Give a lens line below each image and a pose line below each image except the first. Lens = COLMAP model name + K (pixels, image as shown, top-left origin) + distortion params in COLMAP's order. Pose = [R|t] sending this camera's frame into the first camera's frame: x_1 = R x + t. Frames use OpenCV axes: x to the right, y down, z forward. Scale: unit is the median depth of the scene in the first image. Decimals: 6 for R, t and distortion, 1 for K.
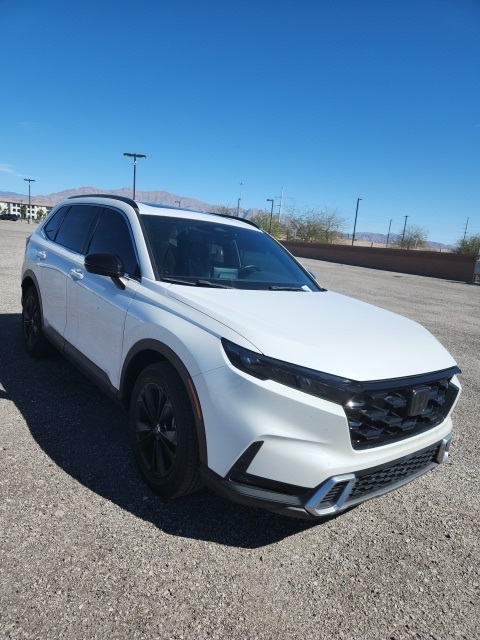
lens RADIAL K [[431.3, 0, 240.9], [0, 431.3, 321.1], [0, 0, 1]] dist [0.033684, -0.017663]
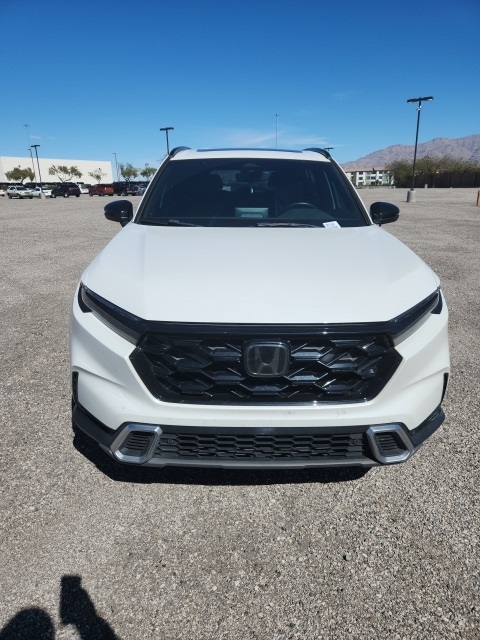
lens RADIAL K [[431.3, 0, 240.6], [0, 431.3, 316.9], [0, 0, 1]] dist [0.033684, -0.017663]
pose [[0.795682, 0.071154, -0.601520, 0.642407], [-0.023180, 0.995926, 0.087146, 0.037318], [0.605271, -0.055398, 0.794090, 0.300841]]
